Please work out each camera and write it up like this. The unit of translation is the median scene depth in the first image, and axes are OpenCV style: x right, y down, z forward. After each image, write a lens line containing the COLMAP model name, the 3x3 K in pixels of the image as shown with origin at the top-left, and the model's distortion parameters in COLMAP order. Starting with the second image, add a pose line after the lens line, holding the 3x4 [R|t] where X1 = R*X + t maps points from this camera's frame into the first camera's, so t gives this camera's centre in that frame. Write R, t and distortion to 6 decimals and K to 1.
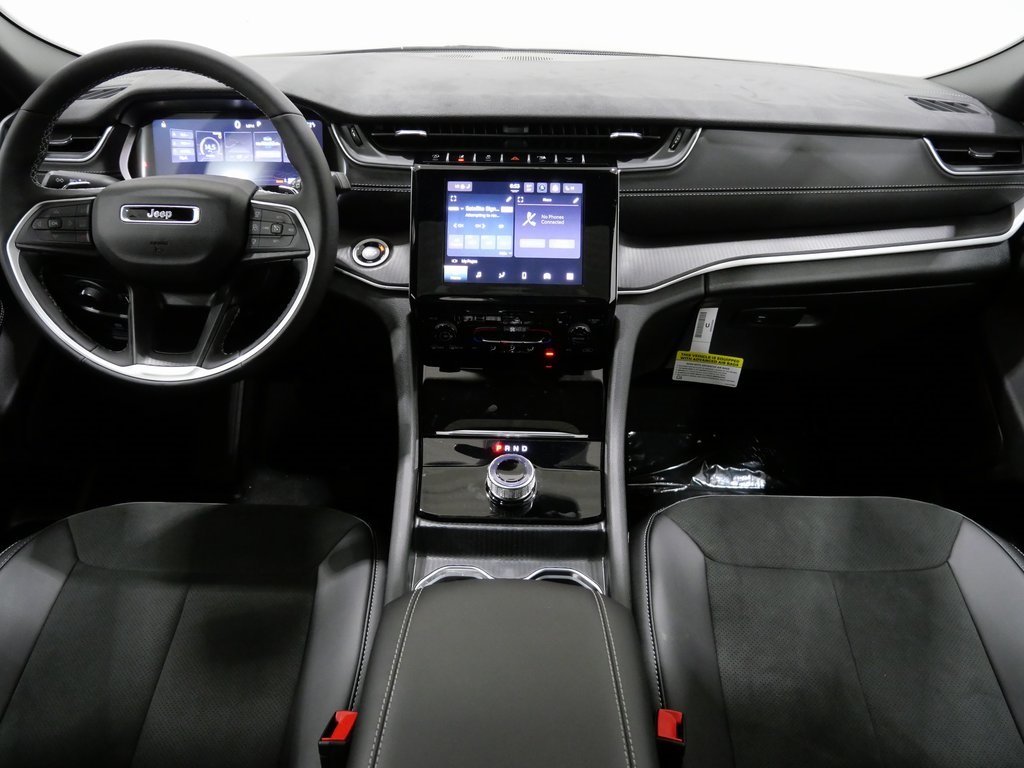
lens RADIAL K [[716.1, 0, 511.9], [0, 716.1, 381.2], [0, 0, 1]] dist [-0.031077, -0.000461]
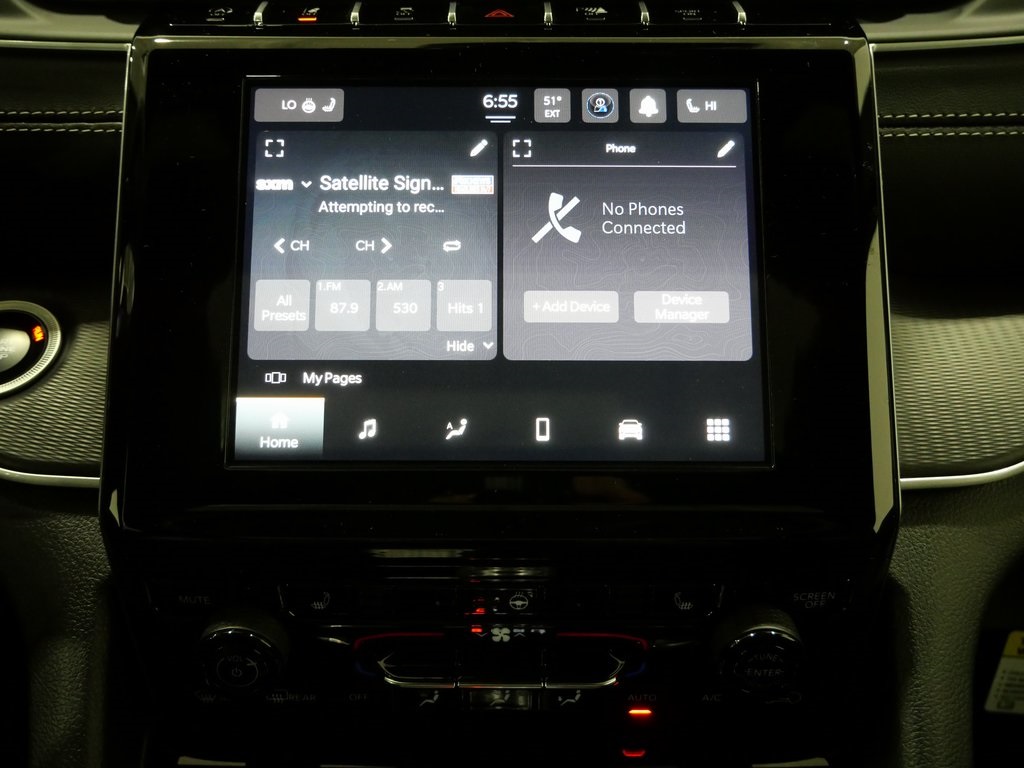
lens RADIAL K [[1015.6, 0, 509.0], [0, 1015.6, 387.8], [0, 0, 1]] dist [-0.014986, 0.000000]
pose [[0.999674, -0.016551, 0.019444, -0.001898], [0.018767, 0.992606, -0.119919, -0.117928], [-0.017316, 0.120245, 0.992593, 0.628560]]
